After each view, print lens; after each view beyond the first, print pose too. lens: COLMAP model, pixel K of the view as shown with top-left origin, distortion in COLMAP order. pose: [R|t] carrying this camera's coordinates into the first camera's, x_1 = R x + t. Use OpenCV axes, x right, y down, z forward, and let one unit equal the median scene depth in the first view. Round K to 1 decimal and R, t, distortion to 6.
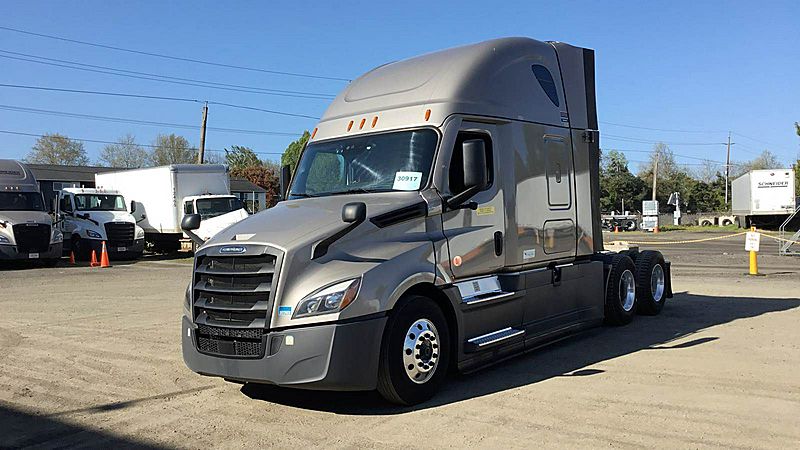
lens RADIAL K [[731.3, 0, 400.0], [0, 731.3, 225.0], [0, 0, 1]] dist [0.062253, -0.008667]
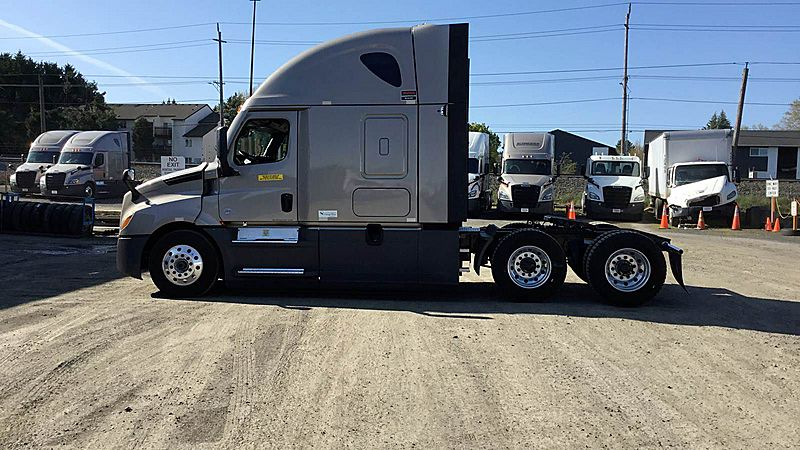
lens RADIAL K [[731.3, 0, 400.0], [0, 731.3, 225.0], [0, 0, 1]] dist [0.062253, -0.008667]
pose [[0.532404, 0.077855, -0.842903, 1.287881], [-0.037570, 0.996954, 0.068353, -0.030860], [0.845656, -0.004723, 0.533707, 0.450633]]
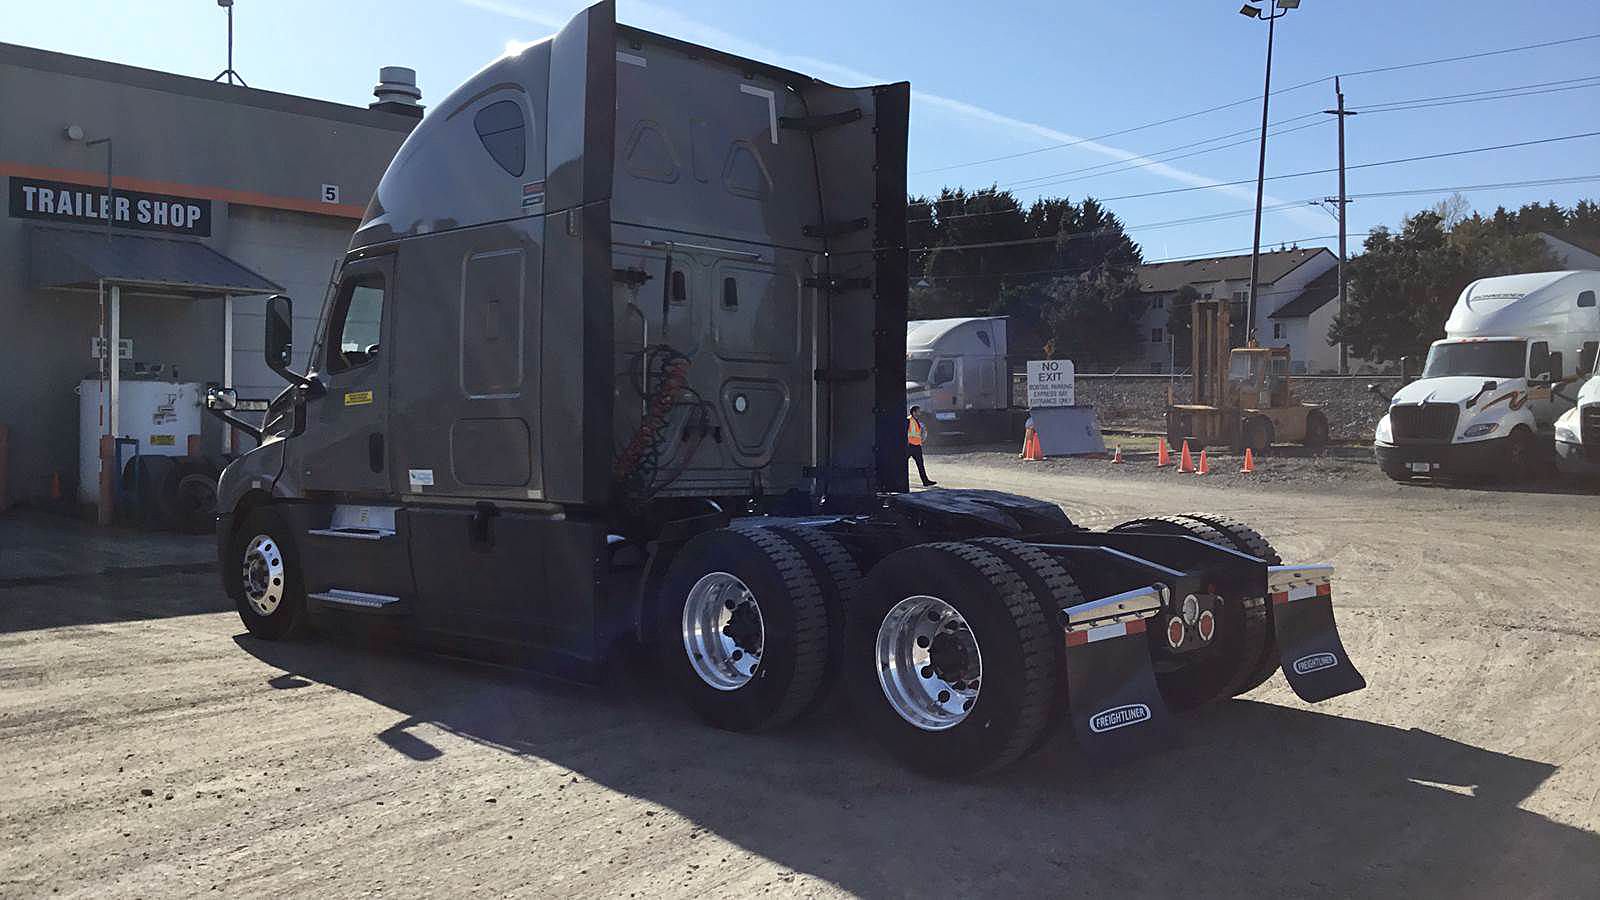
lens RADIAL K [[1462.7, 0, 800.0], [0, 1462.7, 450.0], [0, 0, 1]] dist [0.062253, -0.008667]
pose [[-0.093648, 0.050517, -0.994323, 1.252696], [-0.008899, 0.998630, 0.051574, -0.040481], [0.995566, 0.013678, -0.093070, 1.396457]]
